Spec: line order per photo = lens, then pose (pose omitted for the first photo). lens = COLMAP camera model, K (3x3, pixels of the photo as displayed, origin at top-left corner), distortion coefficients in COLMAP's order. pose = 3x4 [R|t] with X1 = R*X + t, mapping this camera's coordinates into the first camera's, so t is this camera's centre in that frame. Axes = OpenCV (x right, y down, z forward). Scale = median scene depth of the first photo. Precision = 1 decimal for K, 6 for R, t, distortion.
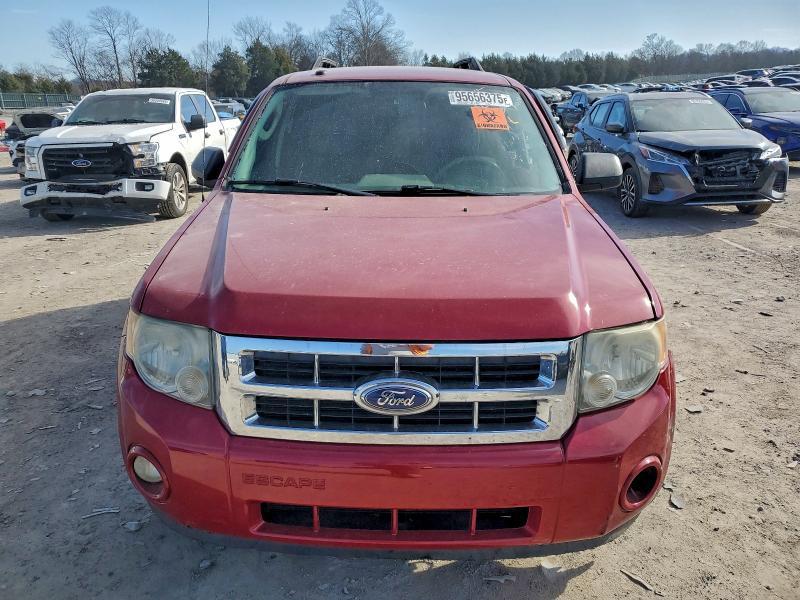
lens RADIAL K [[626.1, 0, 400.0], [0, 626.1, 300.0], [0, 0, 1]] dist [0.023143, 0.001385]
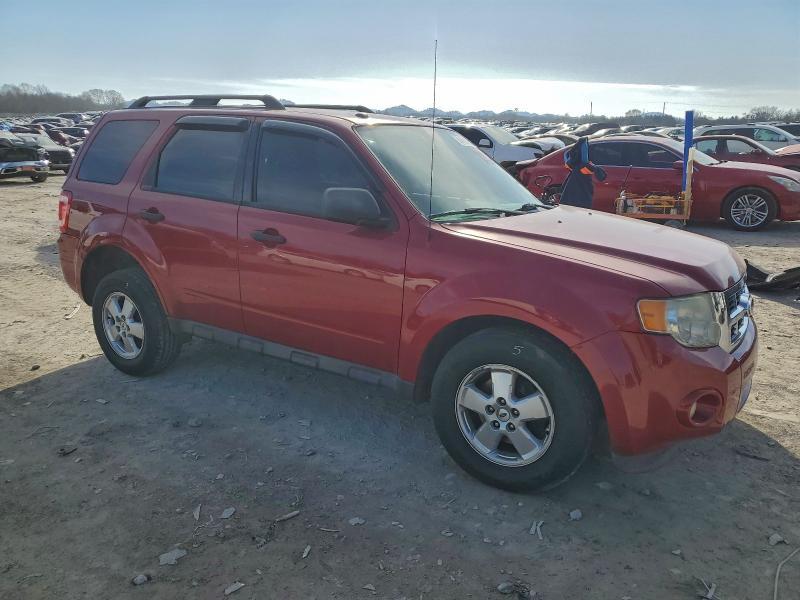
lens RADIAL K [[626.1, 0, 400.0], [0, 626.1, 300.0], [0, 0, 1]] dist [0.023143, 0.001385]
pose [[0.535094, -0.193922, 0.822234, -0.834532], [0.243438, 0.967406, 0.069736, -0.095903], [-0.808957, 0.162848, 0.564861, 0.325664]]
